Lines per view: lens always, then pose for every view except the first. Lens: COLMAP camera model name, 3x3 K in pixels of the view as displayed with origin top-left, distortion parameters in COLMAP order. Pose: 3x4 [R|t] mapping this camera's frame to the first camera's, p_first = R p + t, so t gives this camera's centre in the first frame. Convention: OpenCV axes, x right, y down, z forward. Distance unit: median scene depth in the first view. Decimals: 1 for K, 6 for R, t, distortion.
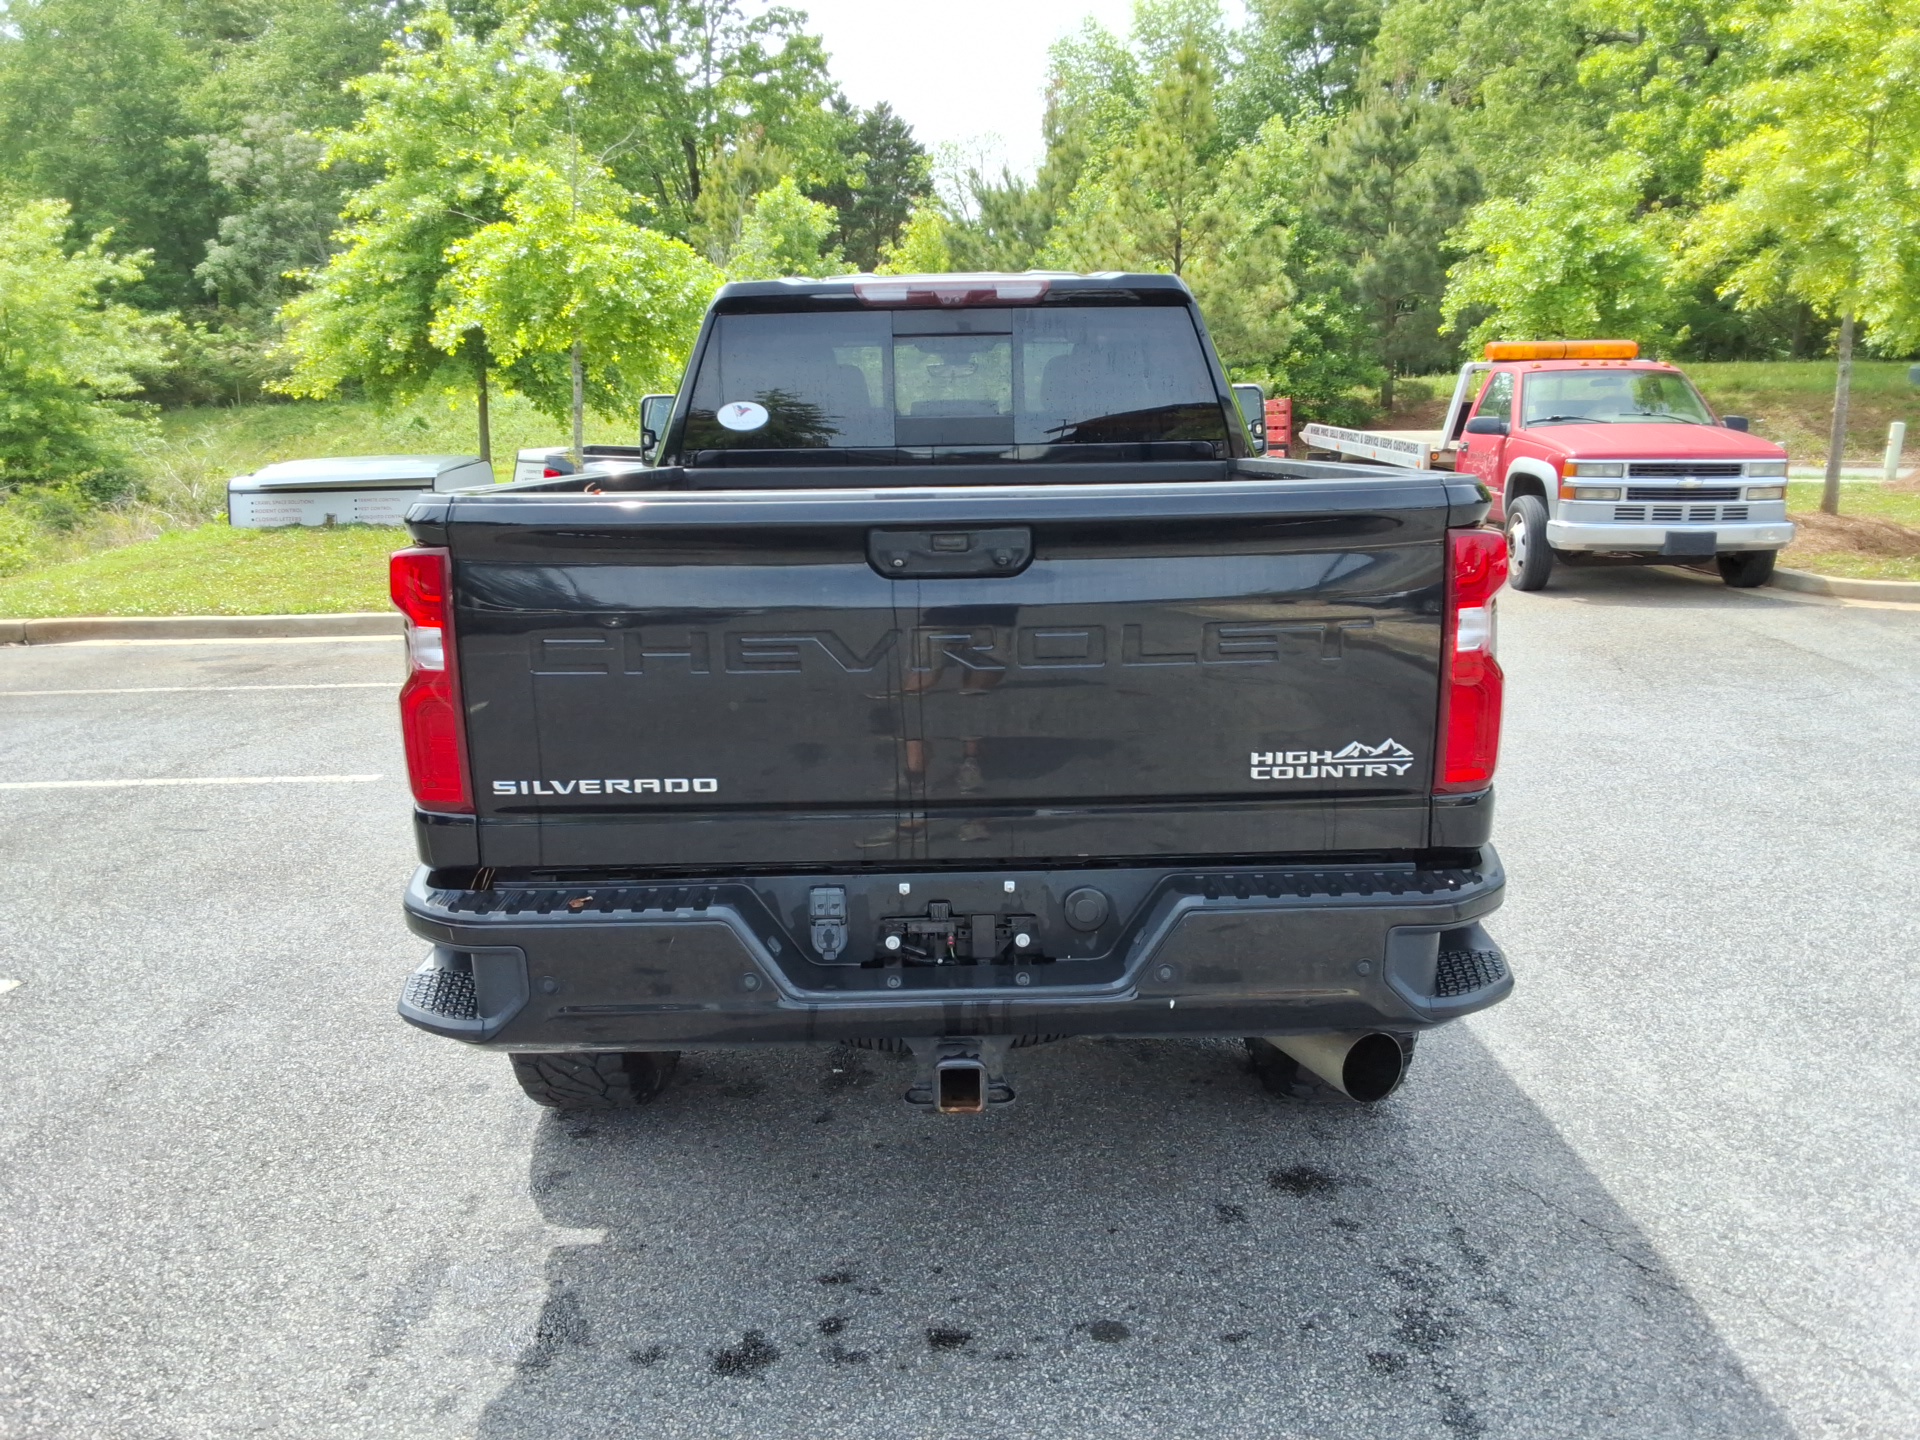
lens RADIAL K [[1535.9, 0, 984.7], [0, 1535.9, 726.1], [0, 0, 1]] dist [0.079252, -0.119896]
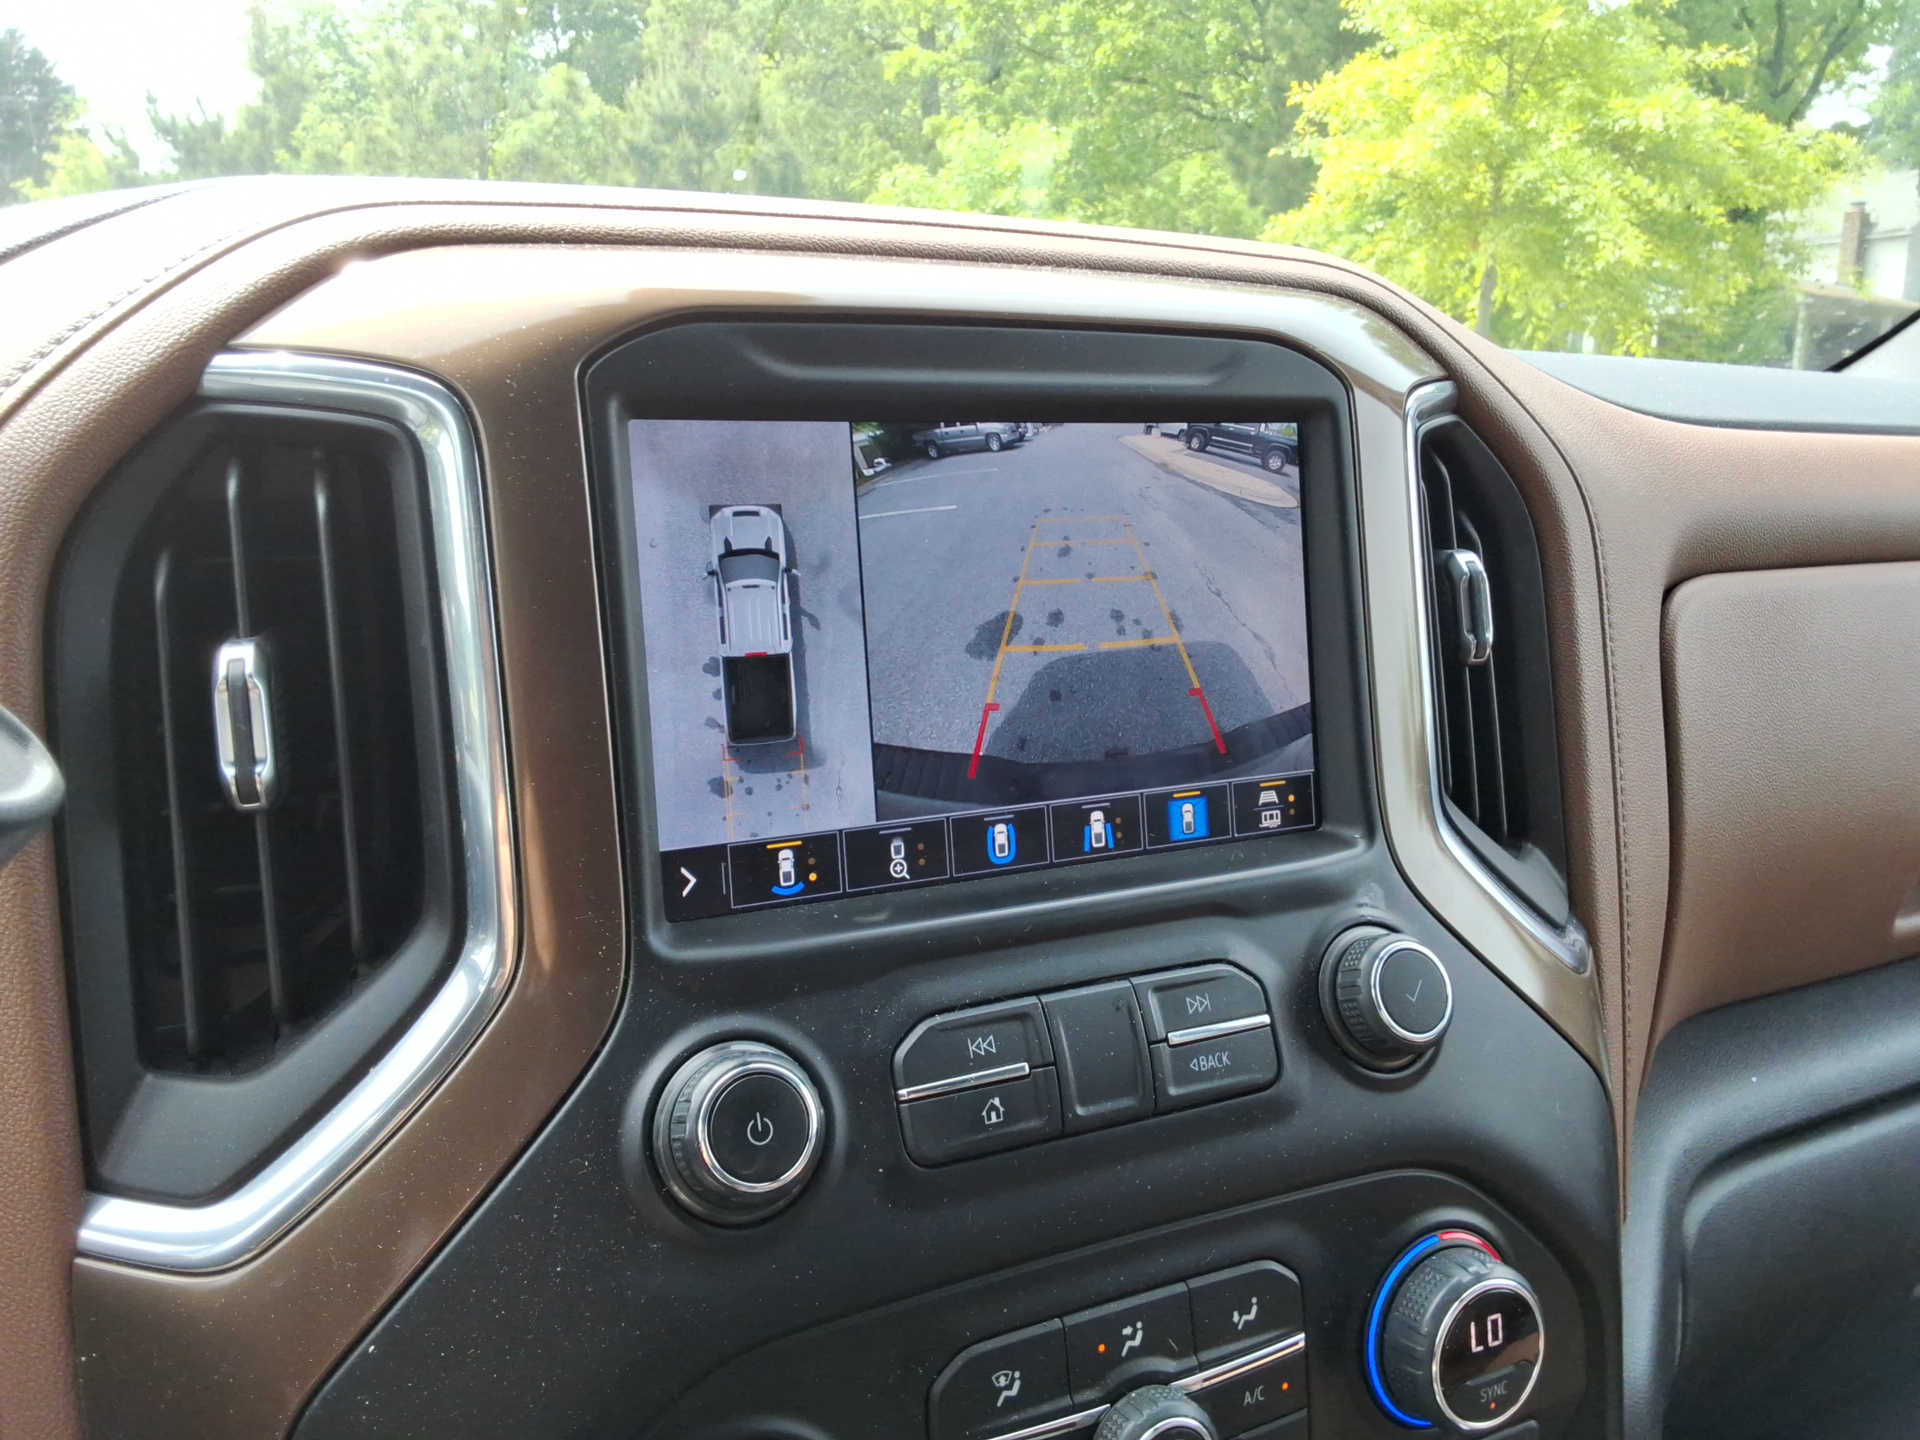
lens RADIAL K [[1536.9, 0, 975.5], [0, 1536.9, 717.2], [0, 0, 1]] dist [0.074465, -0.118829]
pose [[0.890557, -0.055553, 0.451467, -0.013510], [0.062878, 0.998020, -0.001227, -0.053702], [-0.450505, 0.029480, 0.892287, 0.290309]]
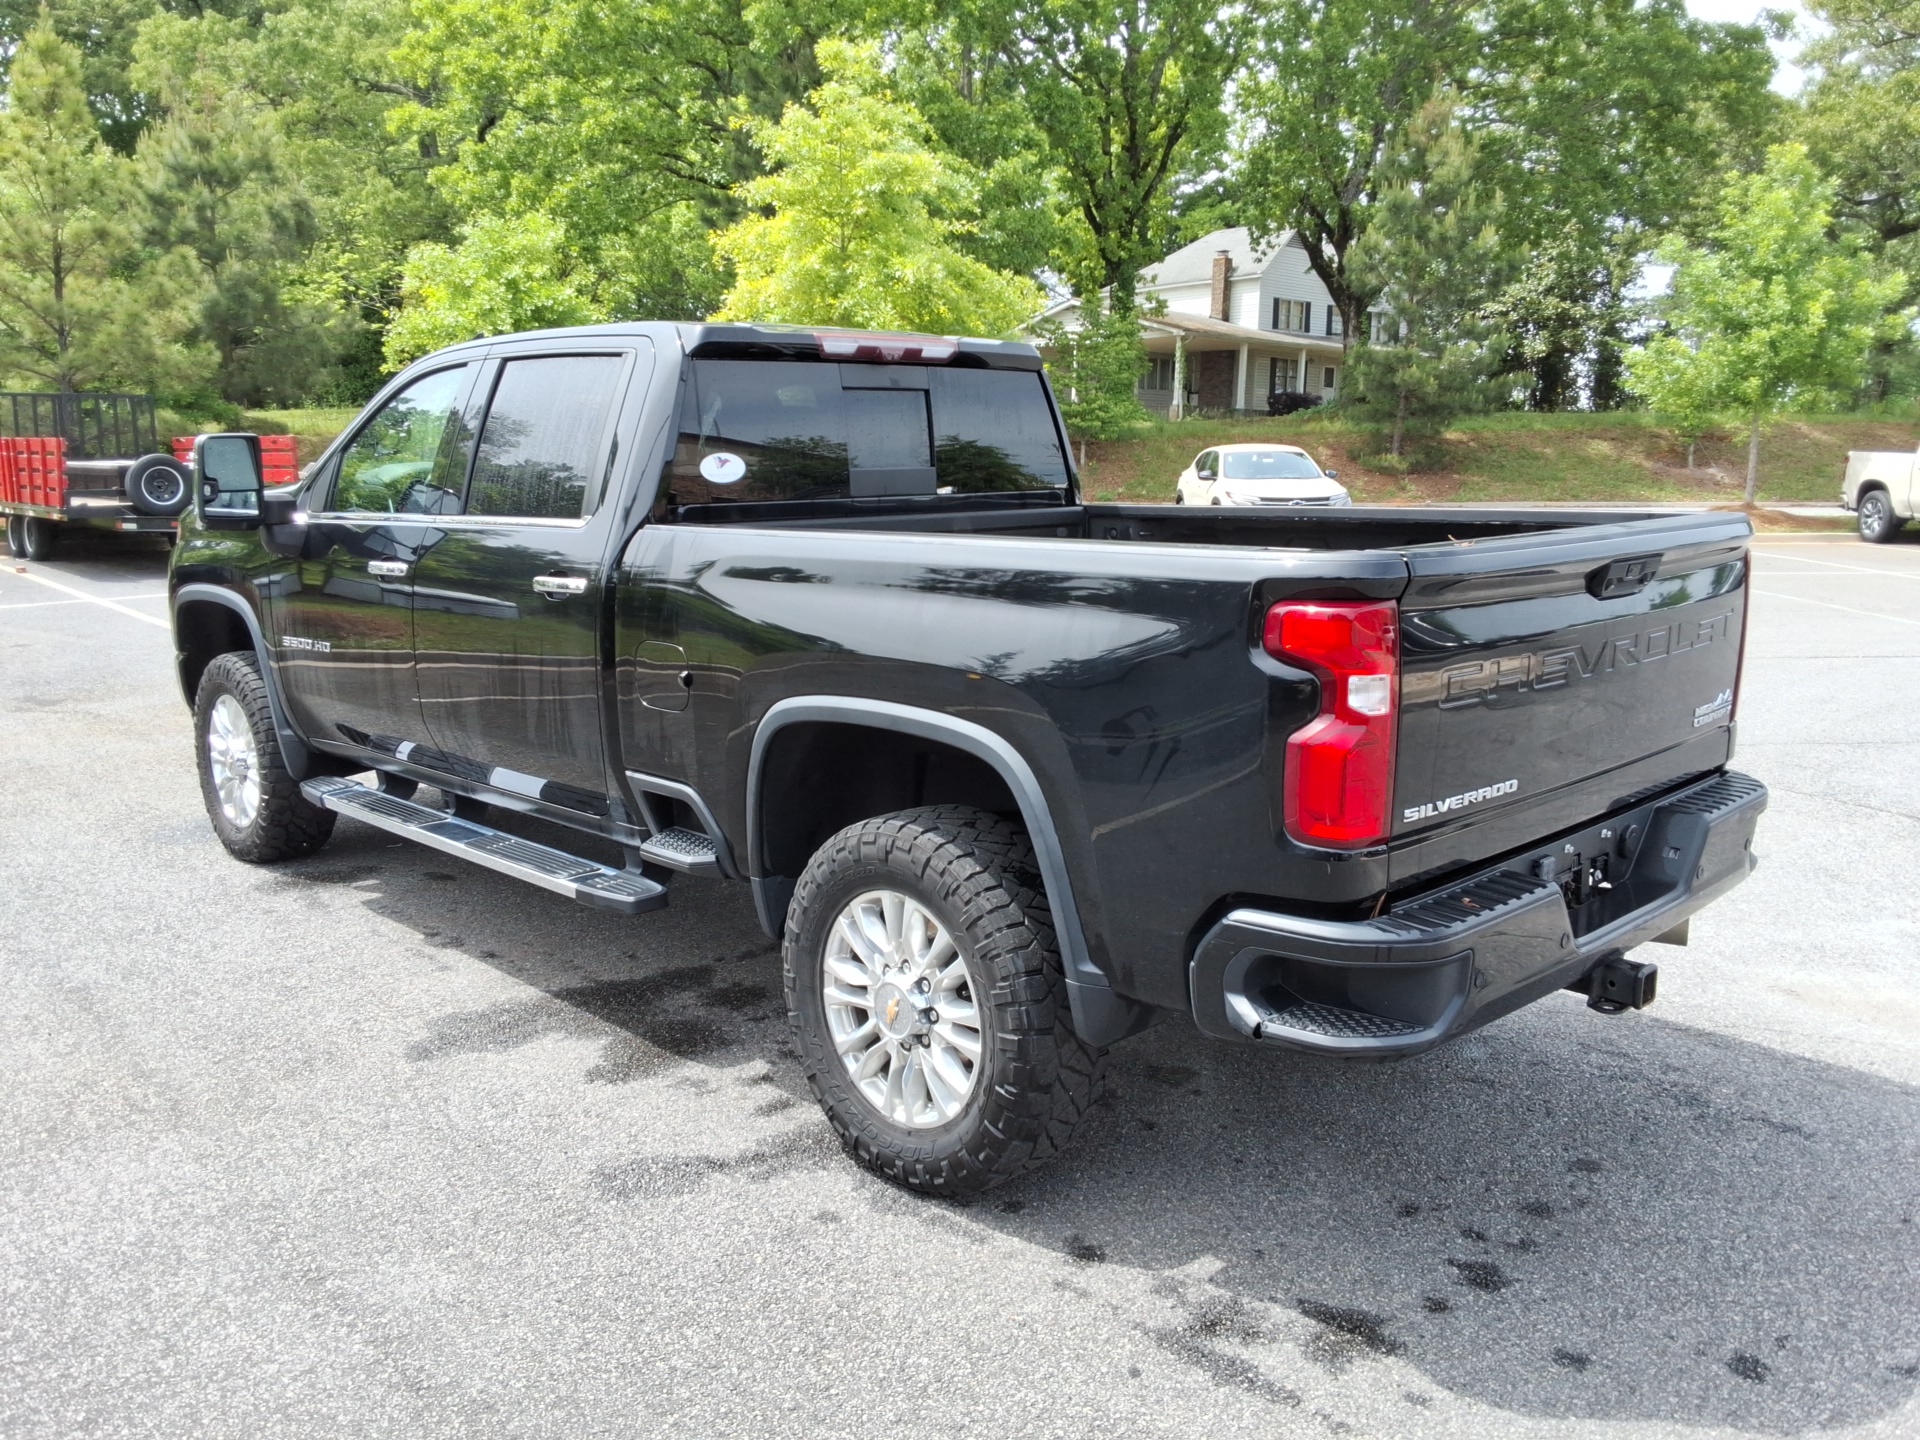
lens RADIAL K [[1536.9, 0, 975.5], [0, 1536.9, 717.2], [0, 0, 1]] dist [0.074465, -0.118829]
pose [[0.716176, -0.109673, 0.689248, -0.151234], [0.129924, 0.991263, 0.022729, -0.011083], [-0.685720, 0.073271, 0.724168, 0.048511]]
